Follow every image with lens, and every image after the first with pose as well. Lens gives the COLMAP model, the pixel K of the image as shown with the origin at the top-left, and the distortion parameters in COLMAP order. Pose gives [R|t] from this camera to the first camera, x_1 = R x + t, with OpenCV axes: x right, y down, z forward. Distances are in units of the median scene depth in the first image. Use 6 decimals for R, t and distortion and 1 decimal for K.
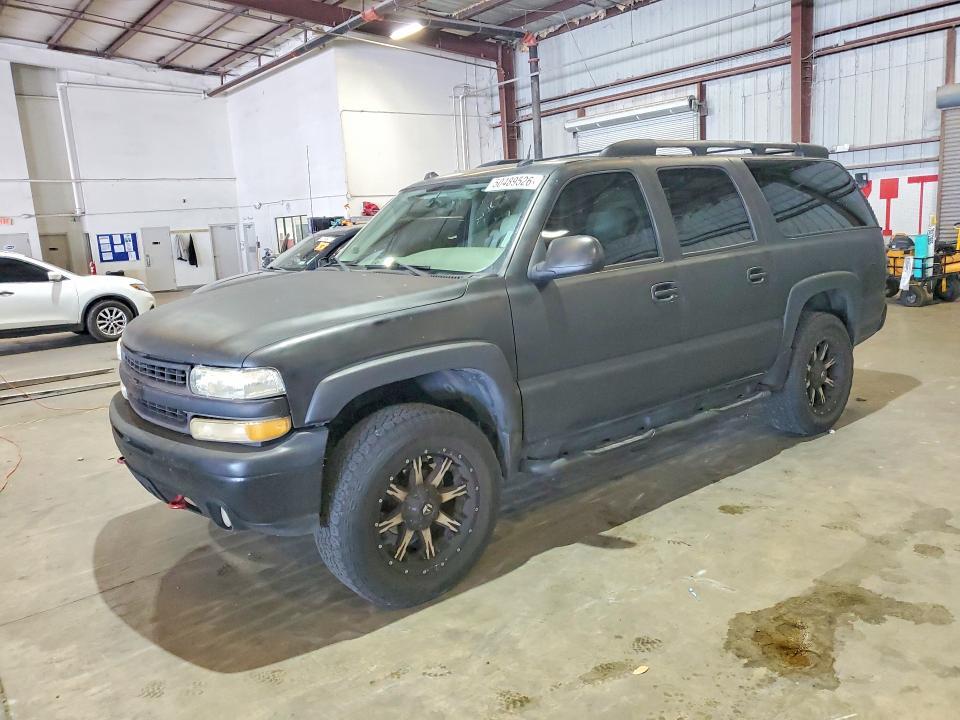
lens RADIAL K [[738.4, 0, 468.6], [0, 738.4, 354.3], [0, 0, 1]] dist [0.007907, 0.010891]
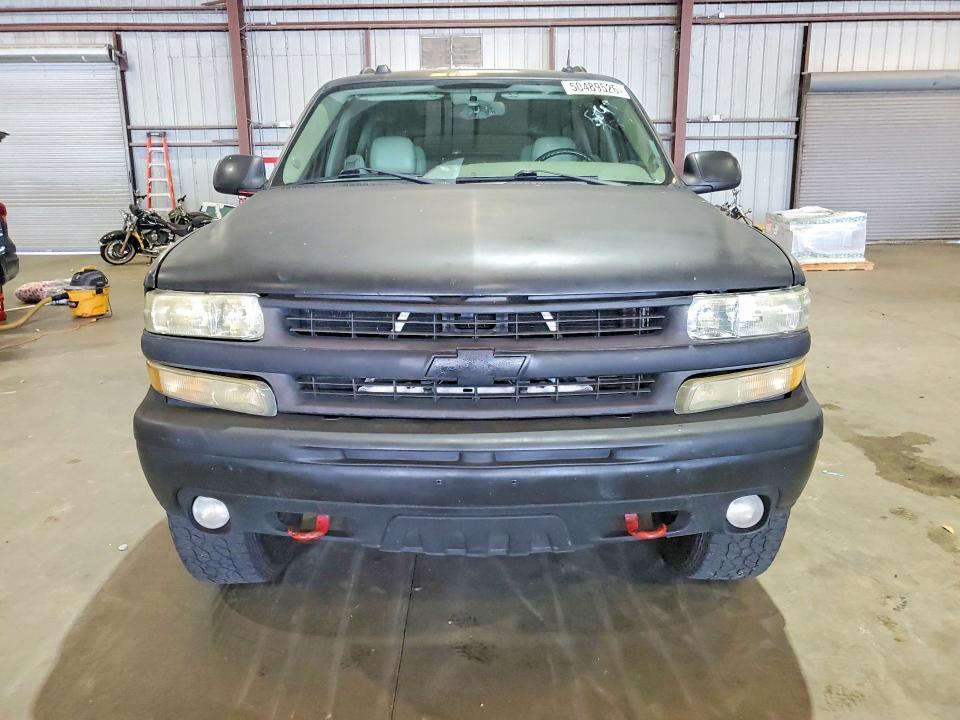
lens RADIAL K [[738.4, 0, 468.6], [0, 738.4, 354.3], [0, 0, 1]] dist [0.007907, 0.010891]
pose [[0.626146, -0.123825, 0.769810, -0.741549], [0.107897, 0.991571, 0.071735, -0.001890], [-0.772204, 0.038144, 0.634229, 0.571486]]
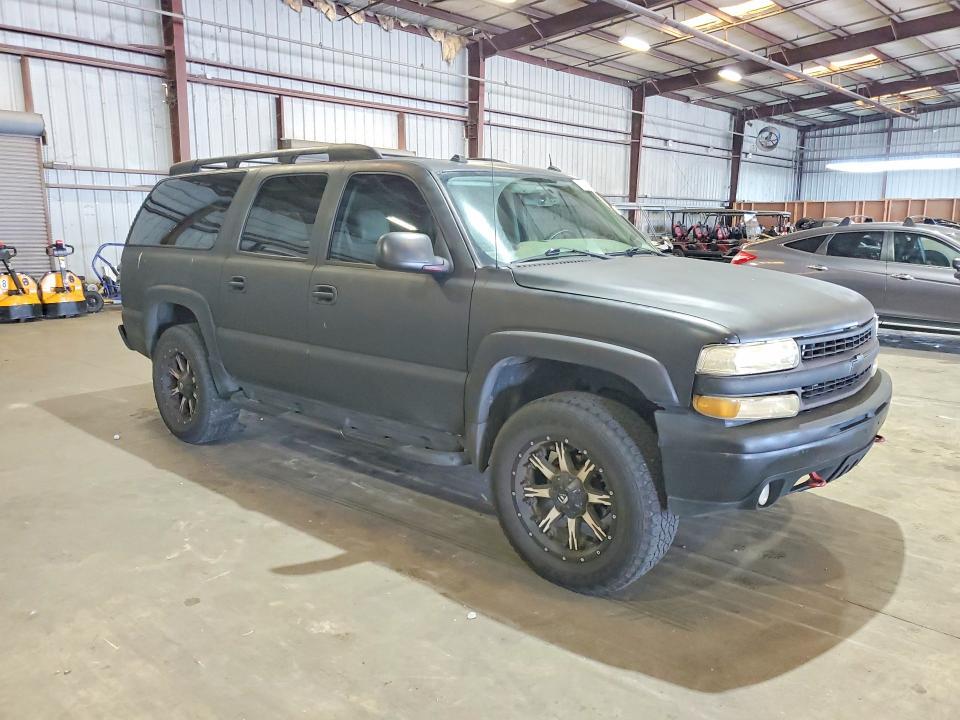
lens RADIAL K [[735.3, 0, 478.7], [0, 735.3, 377.0], [0, 0, 1]] dist [0.008933, 0.004941]
pose [[-0.160231, -0.140217, 0.977070, -1.130406], [0.178745, 0.969373, 0.168425, -0.163920], [-0.970761, 0.201633, -0.130260, 1.388099]]
